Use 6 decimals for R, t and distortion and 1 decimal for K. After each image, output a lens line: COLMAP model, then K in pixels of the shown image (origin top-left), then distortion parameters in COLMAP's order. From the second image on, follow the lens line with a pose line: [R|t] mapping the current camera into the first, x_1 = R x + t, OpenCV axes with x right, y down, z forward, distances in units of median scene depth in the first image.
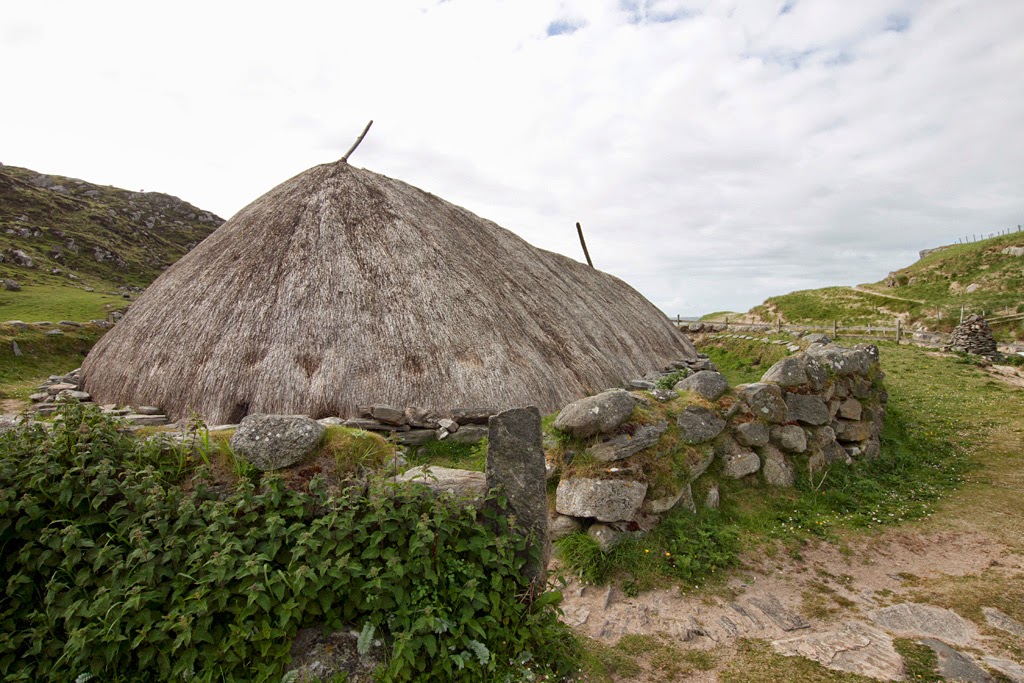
lens RADIAL K [[581.7, 0, 501.2], [0, 581.7, 338.7], [0, 0, 1]] dist [-0.005882, 0.002320]
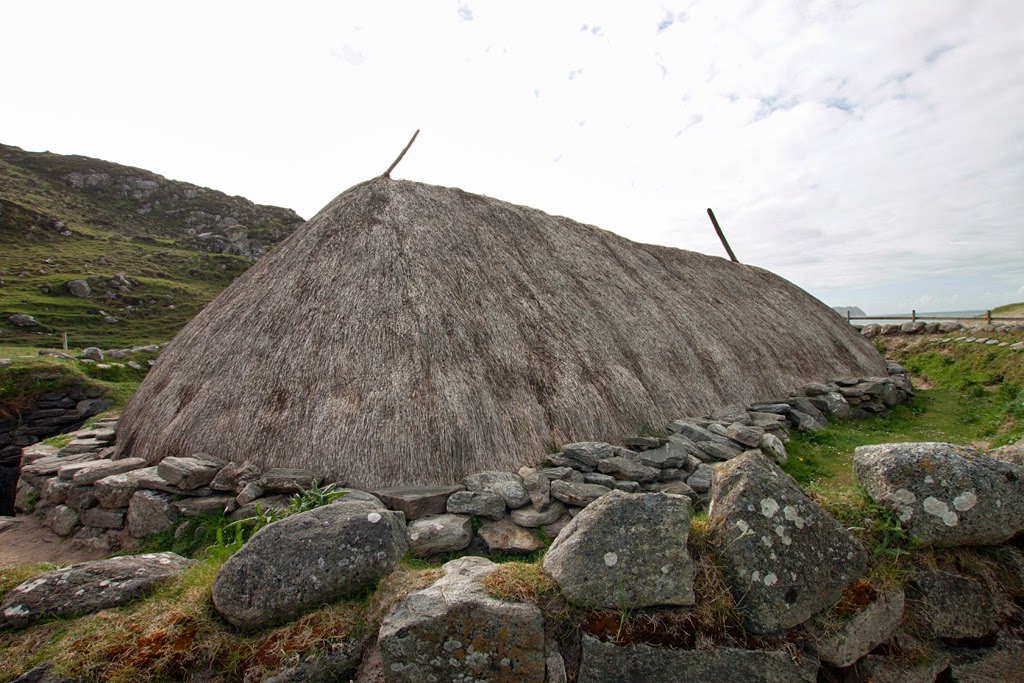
lens RADIAL K [[468.6, 0, 505.3], [0, 468.6, 339.4], [0, 0, 1]] dist [-0.032508, 0.006012]
pose [[0.876901, -0.019627, -0.480271, 0.268340], [0.019342, 0.999798, -0.005542, -0.018397], [0.480282, -0.004430, 0.877103, 0.382332]]
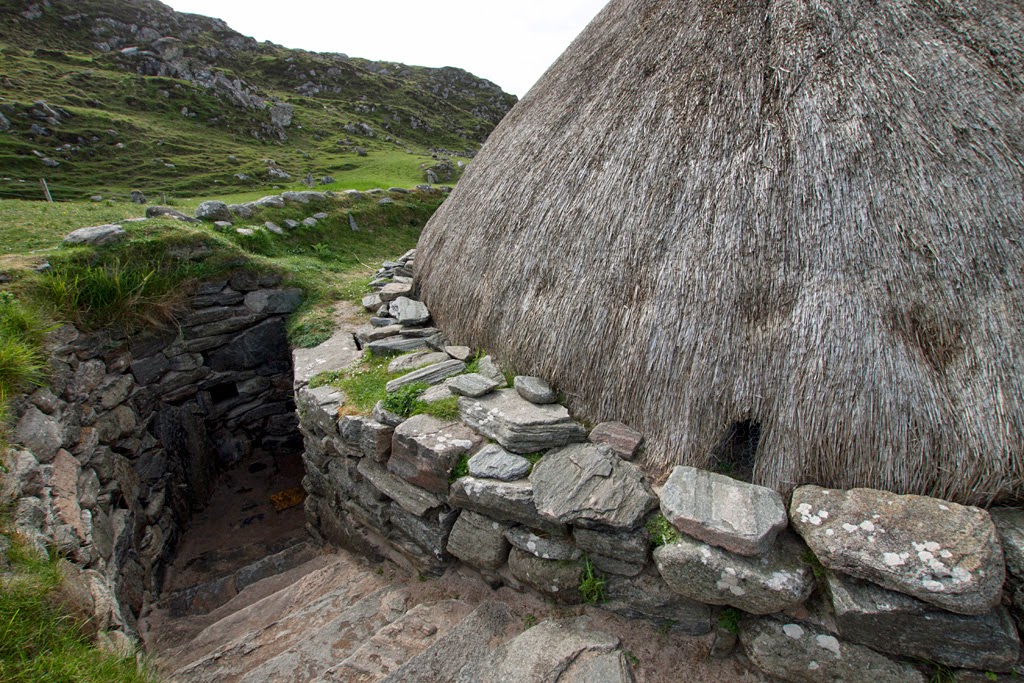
lens RADIAL K [[468.6, 0, 514.1], [0, 468.6, 339.8], [0, 0, 1]] dist [-0.032508, 0.006012]
pose [[0.916429, 0.110855, -0.384537, -0.284687], [0.015213, 0.950526, 0.310273, -0.031036], [0.399908, -0.290193, 0.869403, 0.390808]]
